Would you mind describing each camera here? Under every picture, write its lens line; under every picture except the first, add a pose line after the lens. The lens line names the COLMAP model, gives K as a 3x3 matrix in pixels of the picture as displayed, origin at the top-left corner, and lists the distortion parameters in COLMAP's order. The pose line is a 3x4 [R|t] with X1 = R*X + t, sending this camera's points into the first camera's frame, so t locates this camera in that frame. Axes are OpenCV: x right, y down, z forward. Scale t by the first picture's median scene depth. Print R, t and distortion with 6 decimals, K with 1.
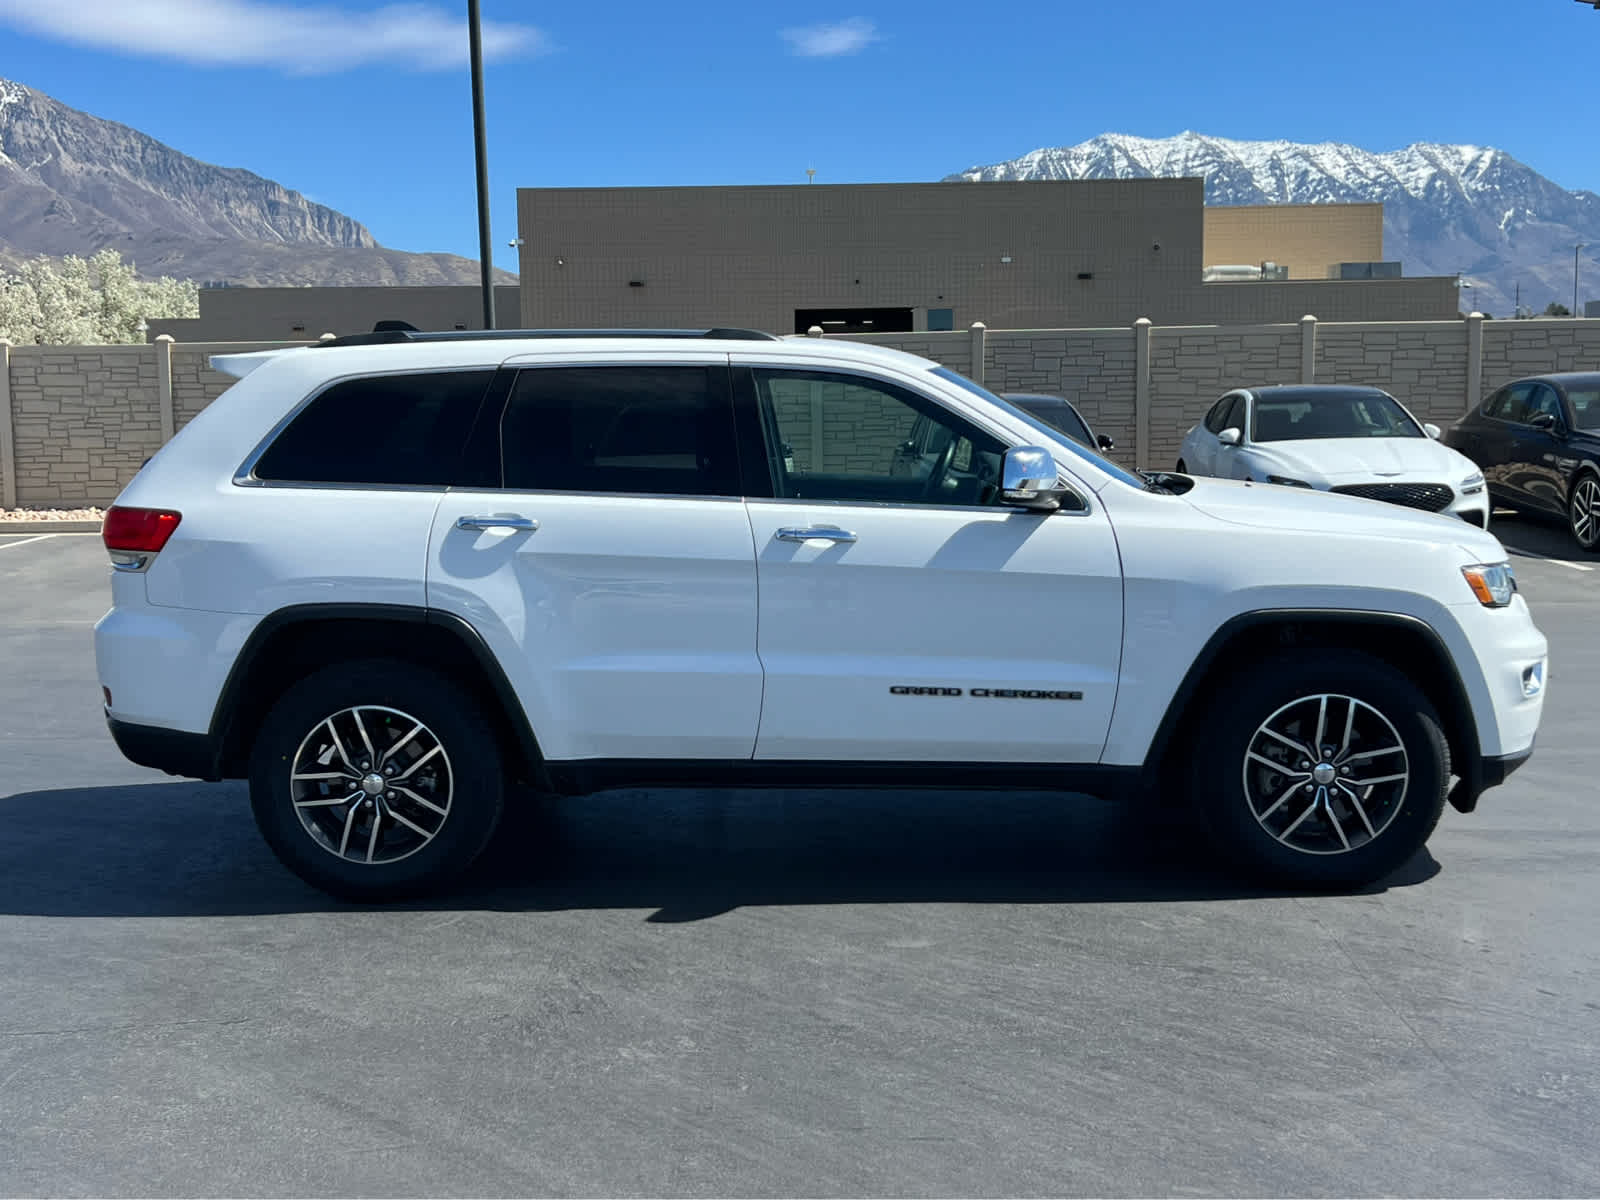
lens RADIAL K [[1853.2, 0, 791.5], [0, 1853.2, 604.8], [0, 0, 1]] dist [0.045087, 0.000000]
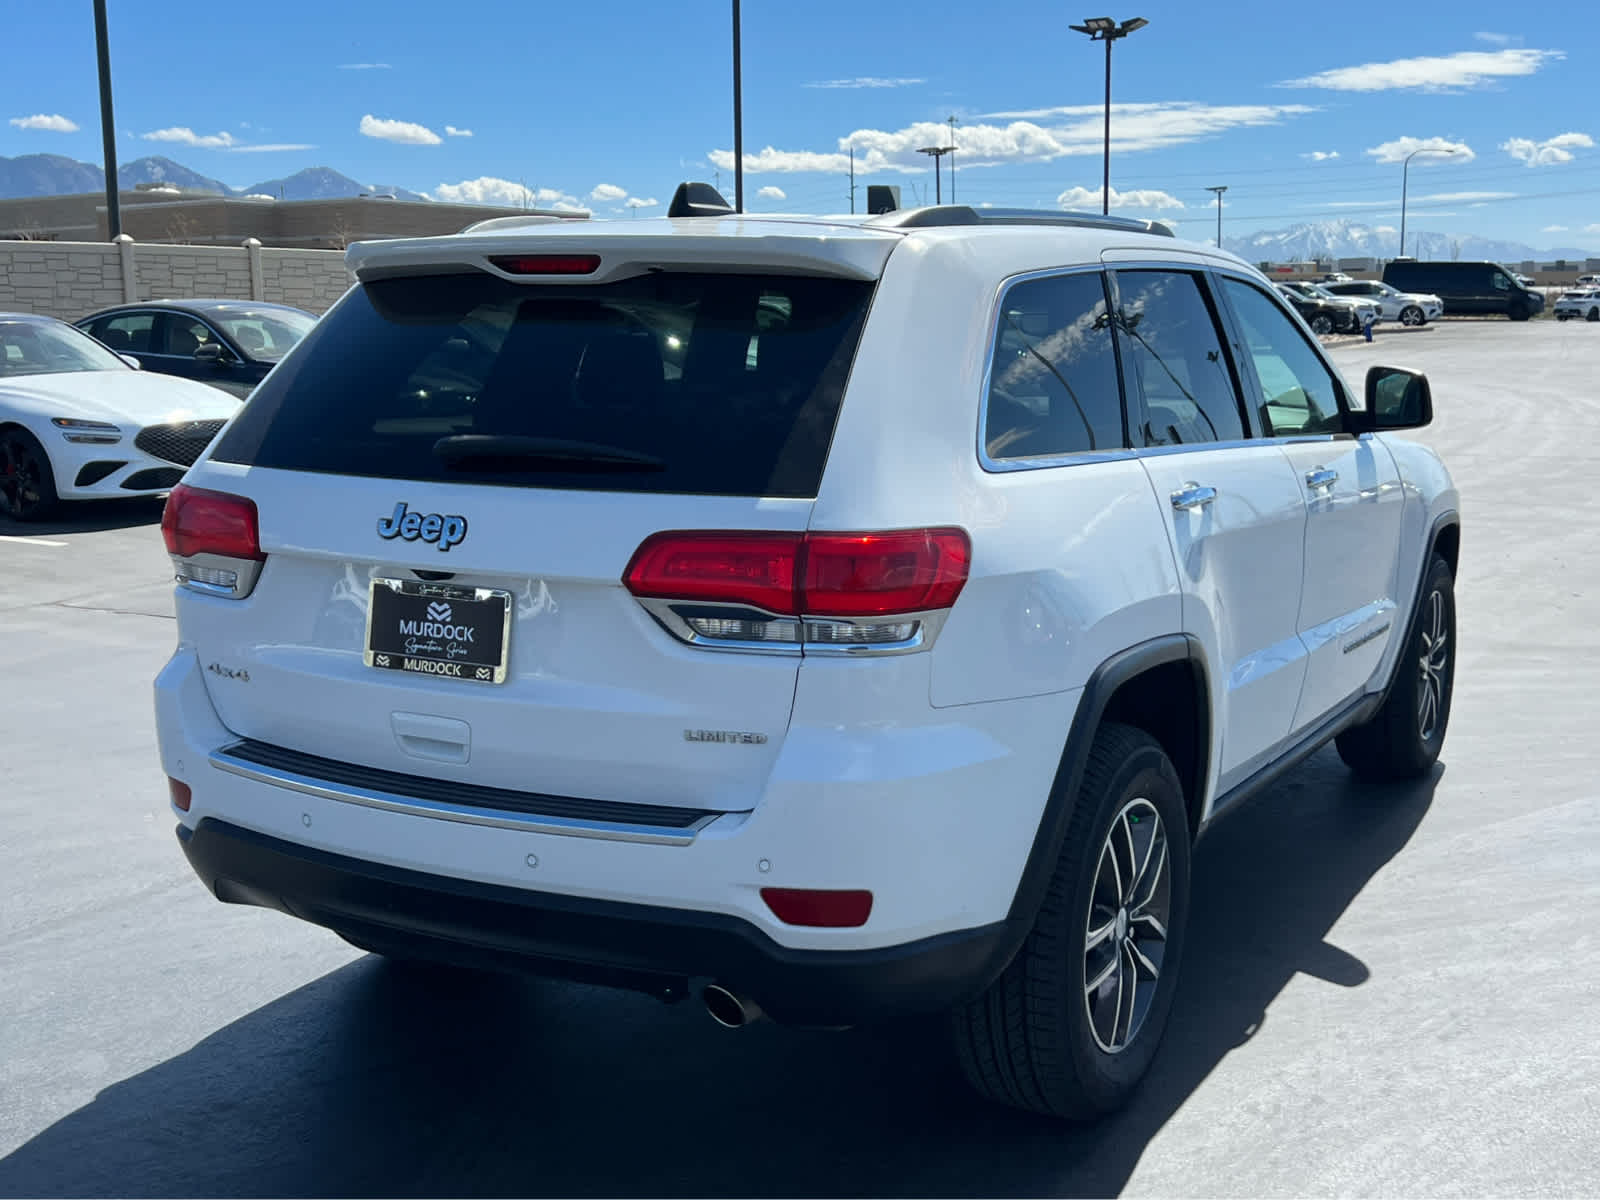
lens RADIAL K [[1853.2, 0, 797.8], [0, 1853.2, 585.7], [0, 0, 1]] dist [0.045087, 0.000000]
pose [[0.495549, -0.122928, 0.859837, -0.820547], [0.100001, 0.991426, 0.084108, -0.084001], [-0.862804, 0.044305, 0.503593, 0.773440]]
